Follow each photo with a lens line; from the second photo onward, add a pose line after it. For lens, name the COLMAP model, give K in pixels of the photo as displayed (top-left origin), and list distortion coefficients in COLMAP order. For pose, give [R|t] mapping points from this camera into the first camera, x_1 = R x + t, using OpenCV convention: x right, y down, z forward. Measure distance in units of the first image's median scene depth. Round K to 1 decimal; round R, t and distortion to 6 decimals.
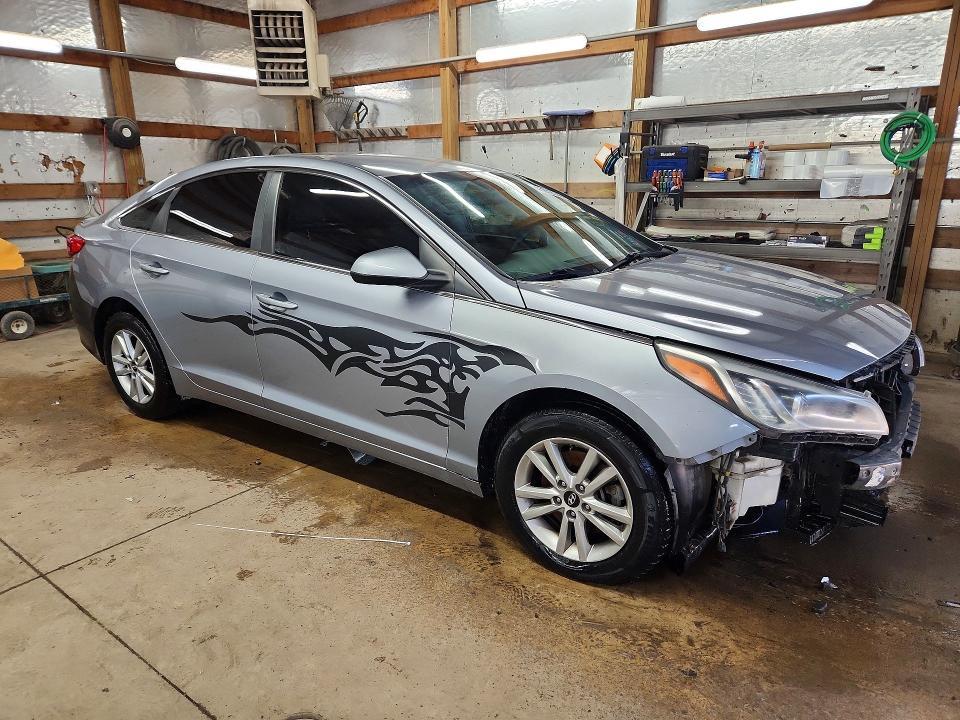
lens RADIAL K [[667.9, 0, 470.8], [0, 667.9, 362.8], [0, 0, 1]] dist [0.089058, -0.087534]
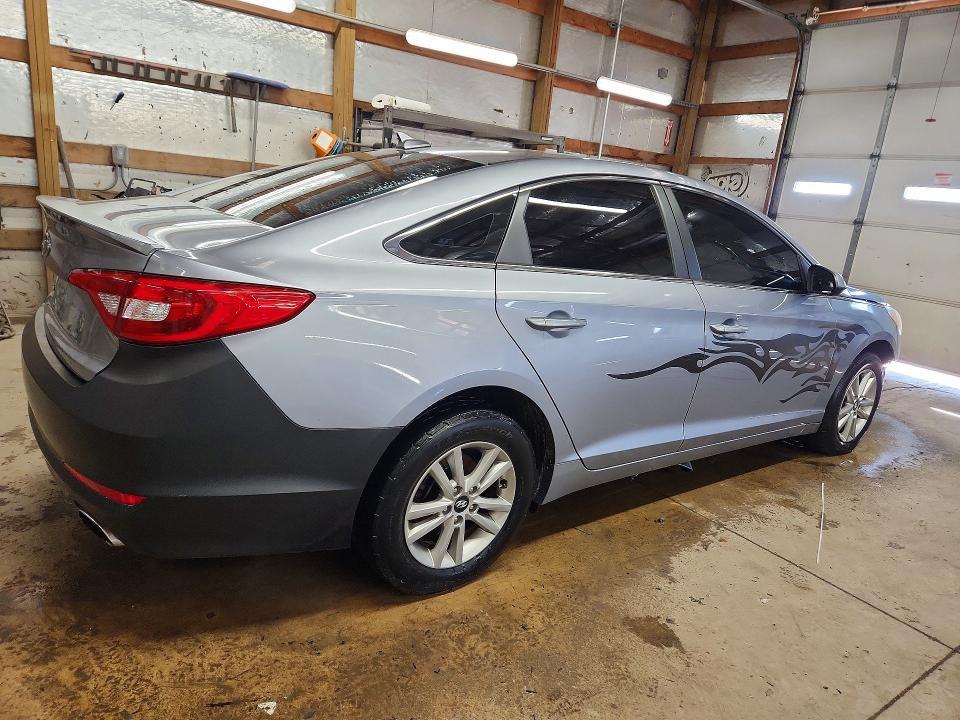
lens RADIAL K [[667.9, 0, 470.8], [0, 667.9, 362.8], [0, 0, 1]] dist [0.089058, -0.087534]
pose [[0.267641, -0.208945, 0.940590, -1.271501], [0.154529, 0.972875, 0.172146, -0.259894], [-0.951046, 0.099275, 0.292670, 1.052365]]
